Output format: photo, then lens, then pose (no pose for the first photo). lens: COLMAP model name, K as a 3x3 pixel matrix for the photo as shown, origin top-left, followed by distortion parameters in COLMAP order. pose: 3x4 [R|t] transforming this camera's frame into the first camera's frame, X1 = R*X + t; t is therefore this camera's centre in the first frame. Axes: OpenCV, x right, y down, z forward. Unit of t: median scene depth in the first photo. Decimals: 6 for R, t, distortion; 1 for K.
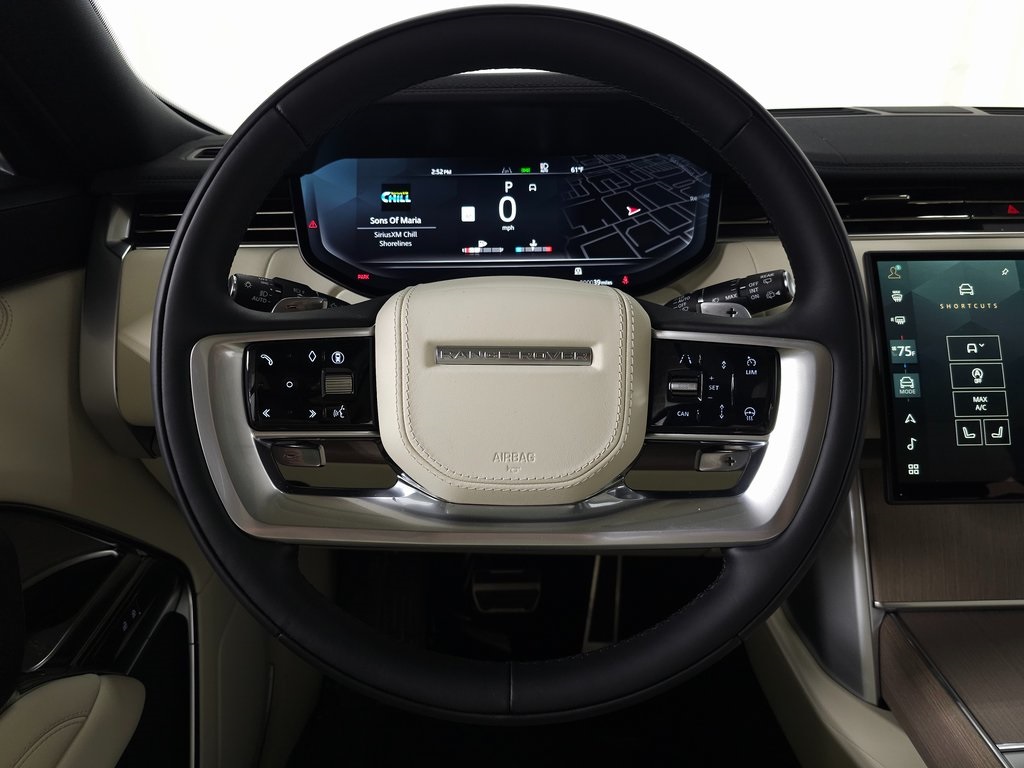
lens RADIAL K [[697.5, 0, 509.6], [0, 697.5, 382.7], [0, 0, 1]] dist [0.035170, -0.046640]
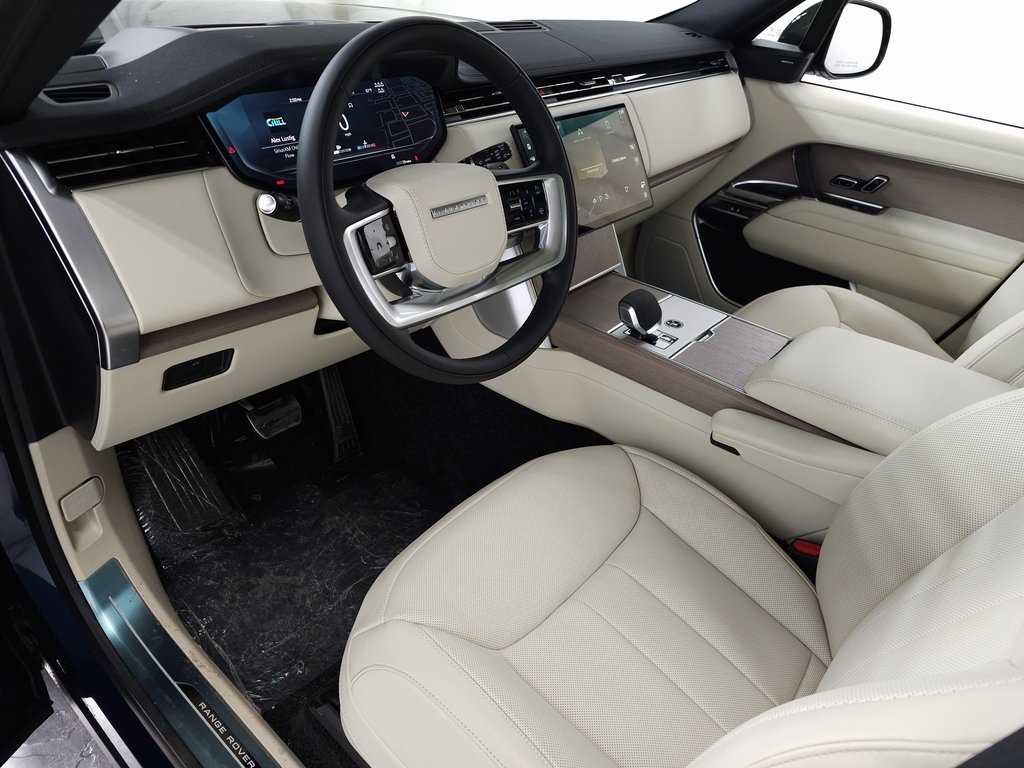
lens RADIAL K [[690.8, 0, 508.4], [0, 690.8, 377.6], [0, 0, 1]] dist [0.057171, -0.070490]
pose [[0.659735, -0.358126, 0.660678, -1.061915], [0.215269, 0.932366, 0.290436, -0.097946], [-0.720007, -0.049387, 0.692208, -0.382791]]
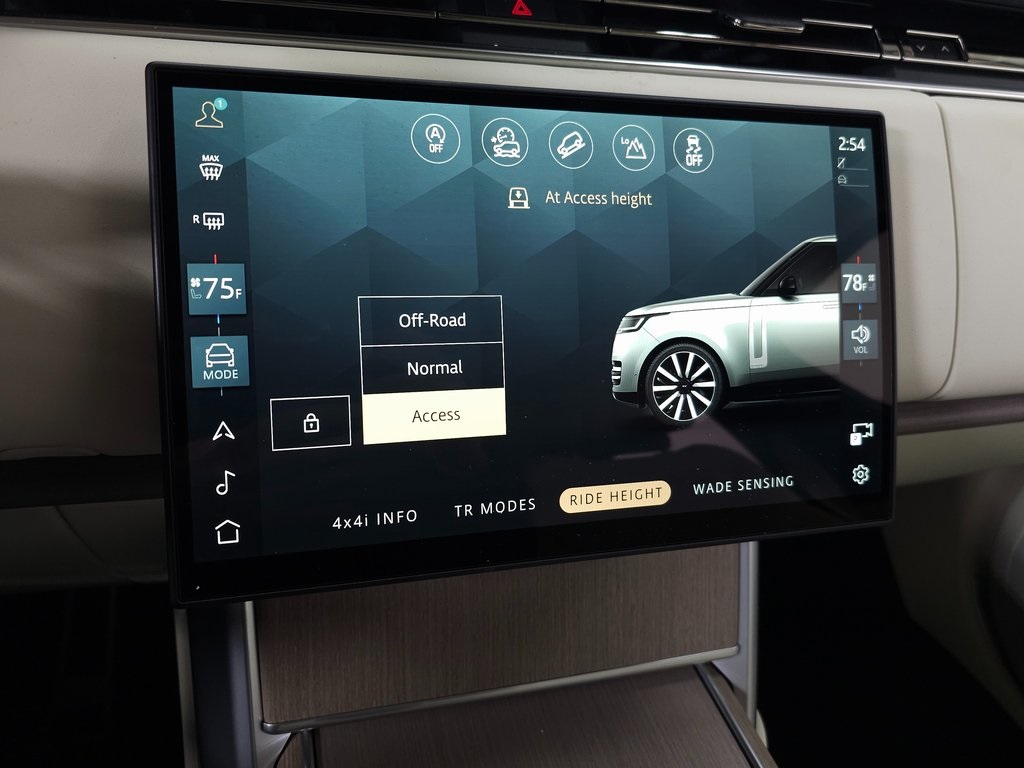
lens RADIAL K [[823.8, 0, 515.1], [0, 823.8, 385.2], [0, 0, 1]] dist [0.001263, 0.001066]
pose [[0.955152, -0.031264, 0.294461, 0.587044], [-0.020219, 0.985205, 0.170186, -0.079086], [-0.295425, -0.168507, 0.940388, 0.407776]]
